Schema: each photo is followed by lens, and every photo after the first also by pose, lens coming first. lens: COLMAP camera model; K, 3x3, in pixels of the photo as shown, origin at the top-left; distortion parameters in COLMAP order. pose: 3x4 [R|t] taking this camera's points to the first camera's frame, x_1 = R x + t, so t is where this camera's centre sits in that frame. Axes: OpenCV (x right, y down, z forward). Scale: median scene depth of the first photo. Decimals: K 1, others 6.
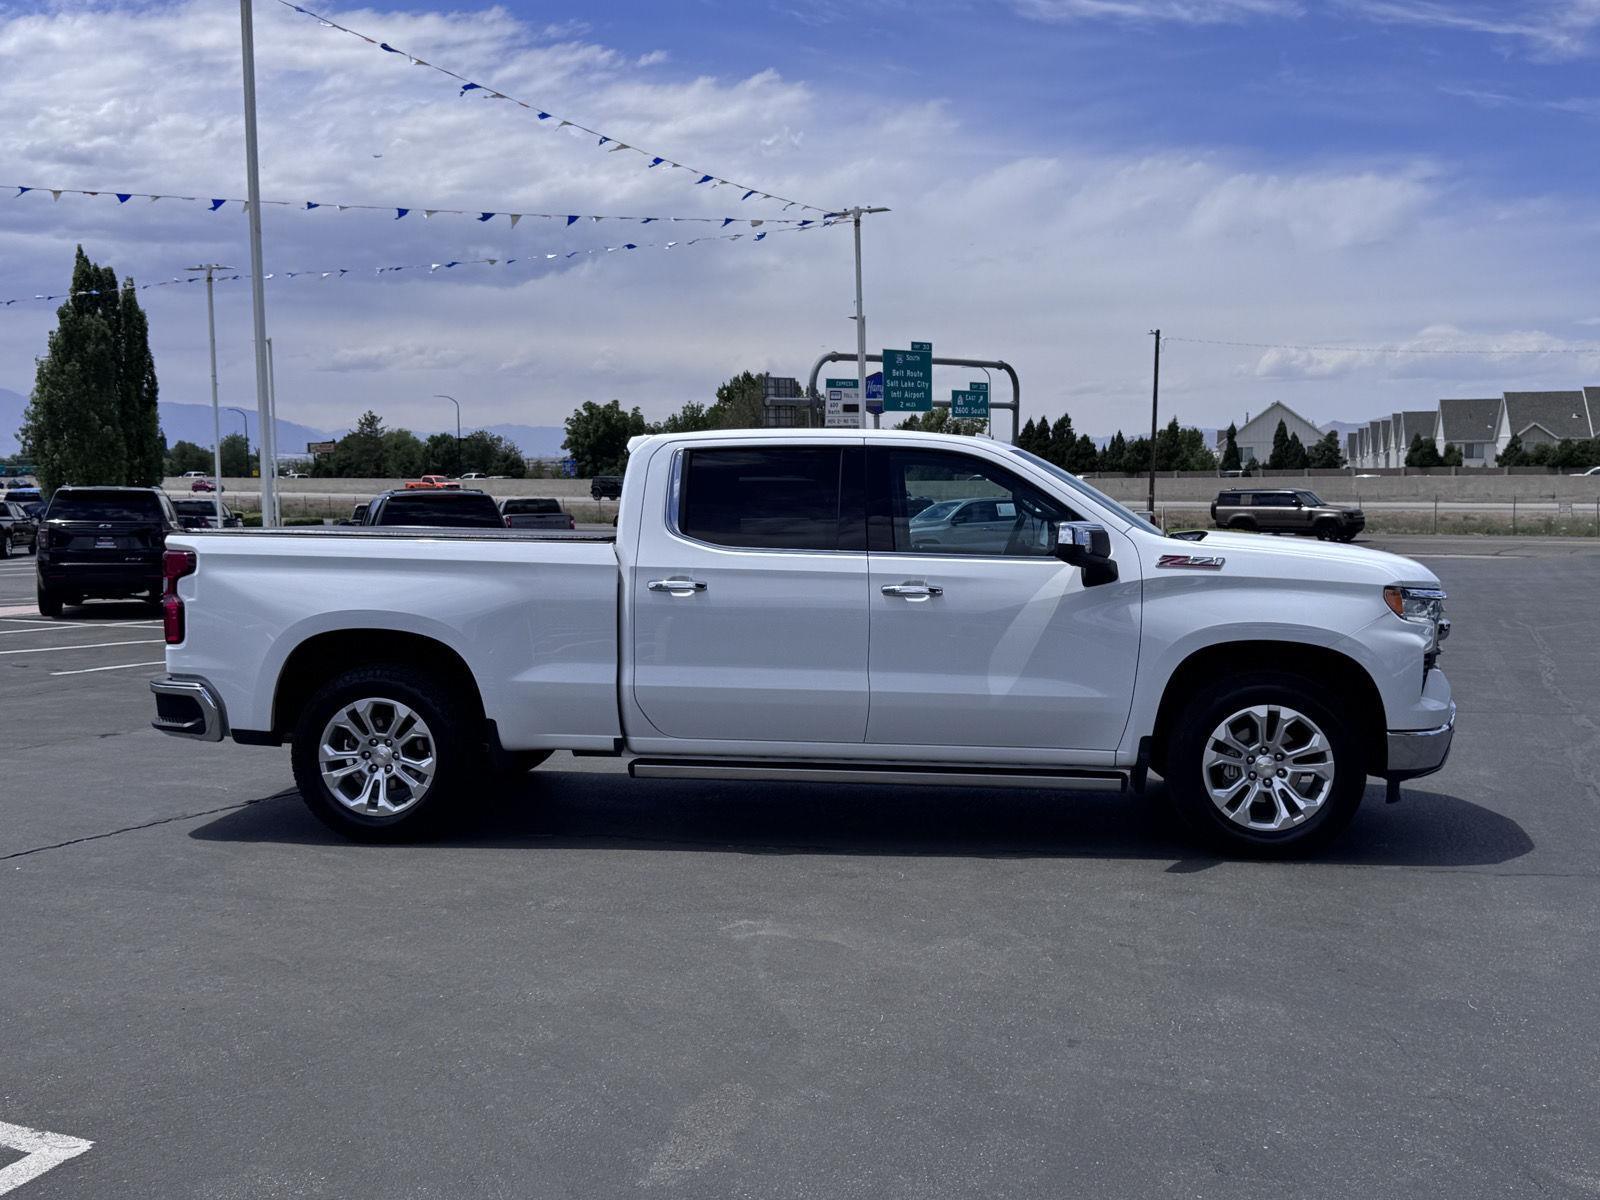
lens RADIAL K [[1605.3, 0, 805.0], [0, 1605.3, 605.1], [0, 0, 1]] dist [0.188171, -0.387749]
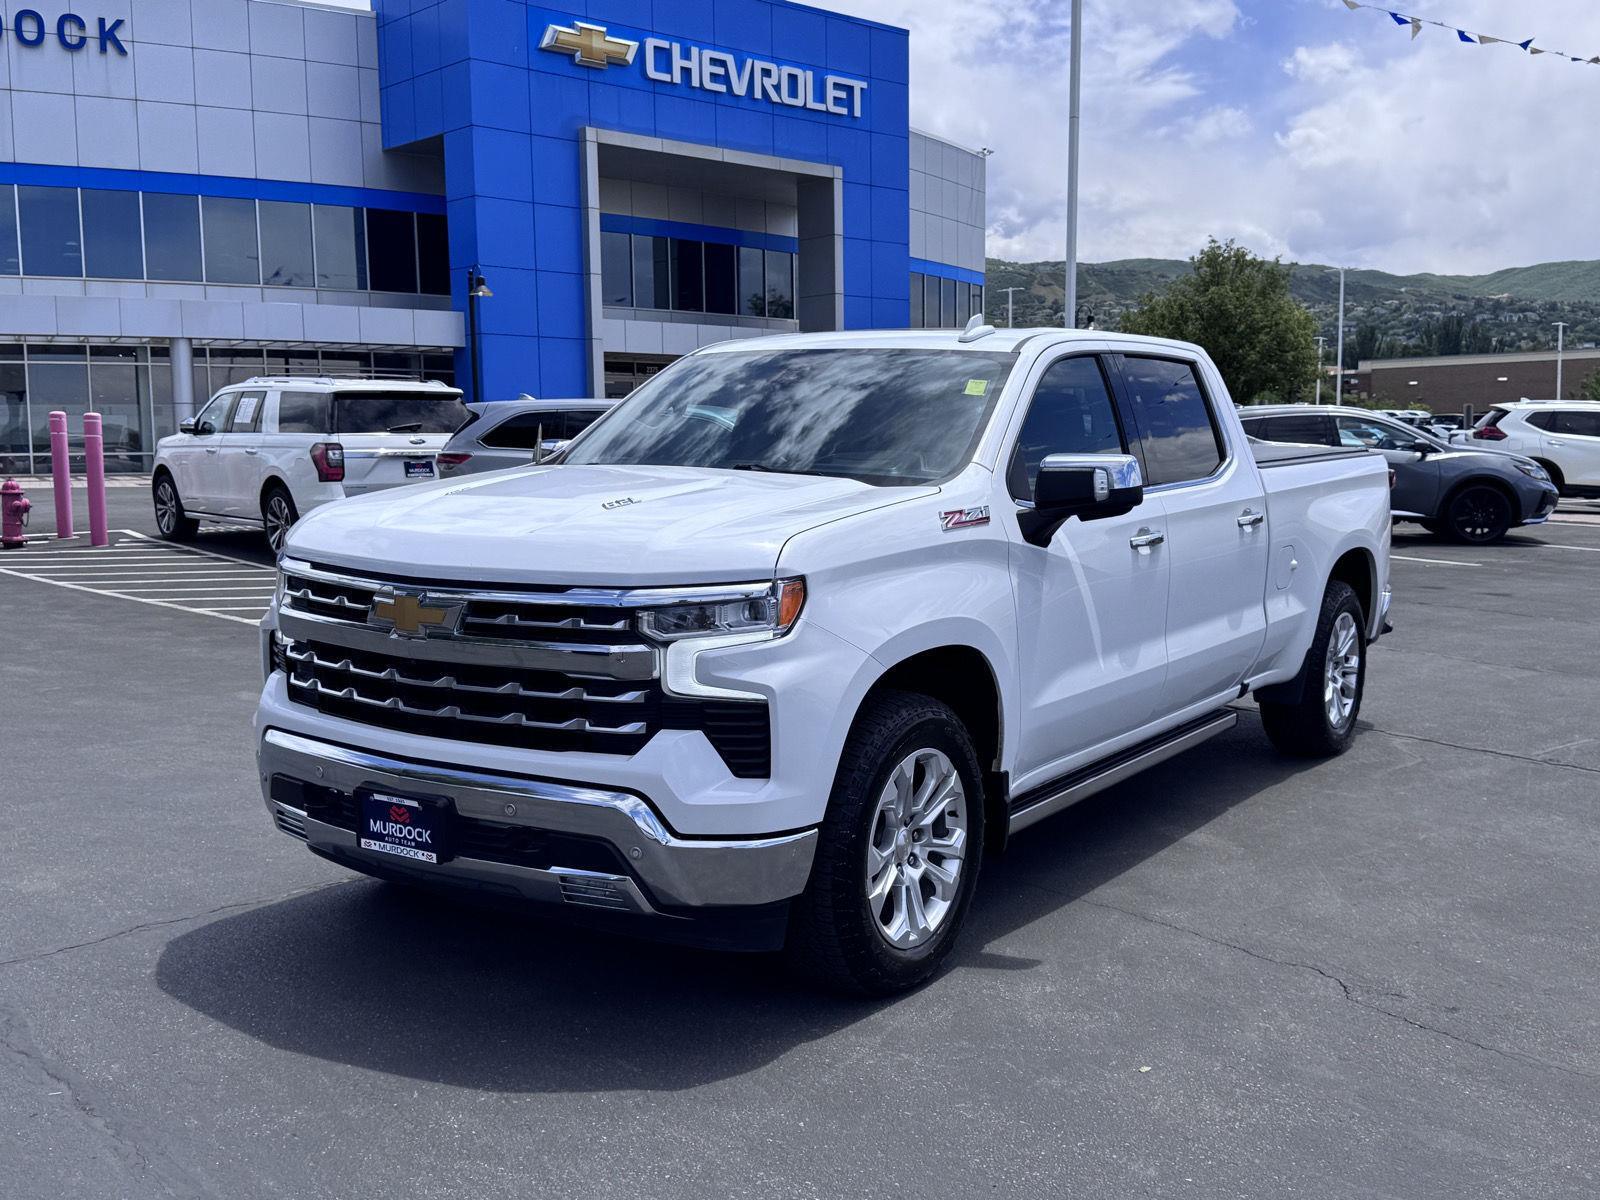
lens RADIAL K [[1597.3, 0, 780.8], [0, 1597.3, 633.6], [0, 0, 1]] dist [0.183212, -0.332714]
pose [[-0.472973, 0.113660, -0.873715, 0.832071], [-0.065385, 0.984382, 0.163451, -0.092503], [0.878647, 0.134436, -0.458155, 1.432365]]
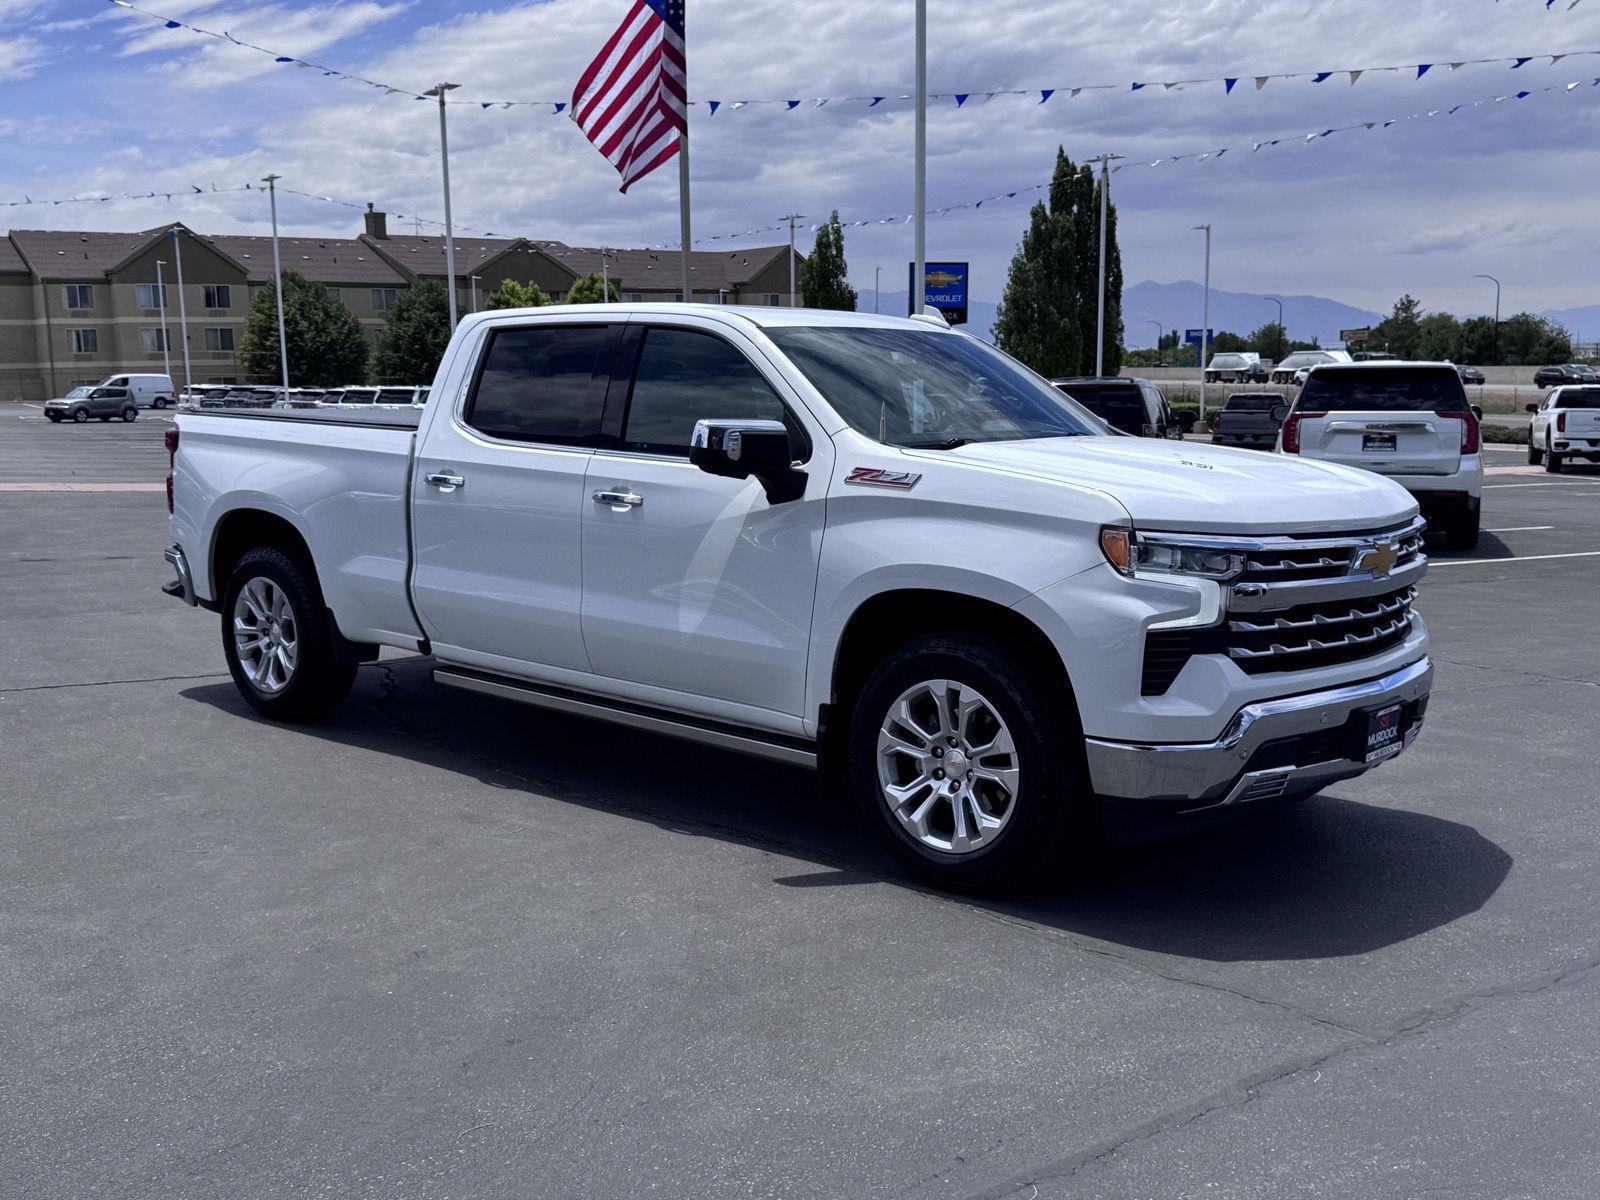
lens RADIAL K [[1617.1, 0, 805.8], [0, 1617.1, 598.5], [0, 0, 1]] dist [0.183506, -0.410701]
pose [[0.813112, 0.083968, -0.576020, 0.612668], [-0.047997, 0.995843, 0.077414, -0.025953], [0.580125, -0.035299, 0.813762, 0.359576]]
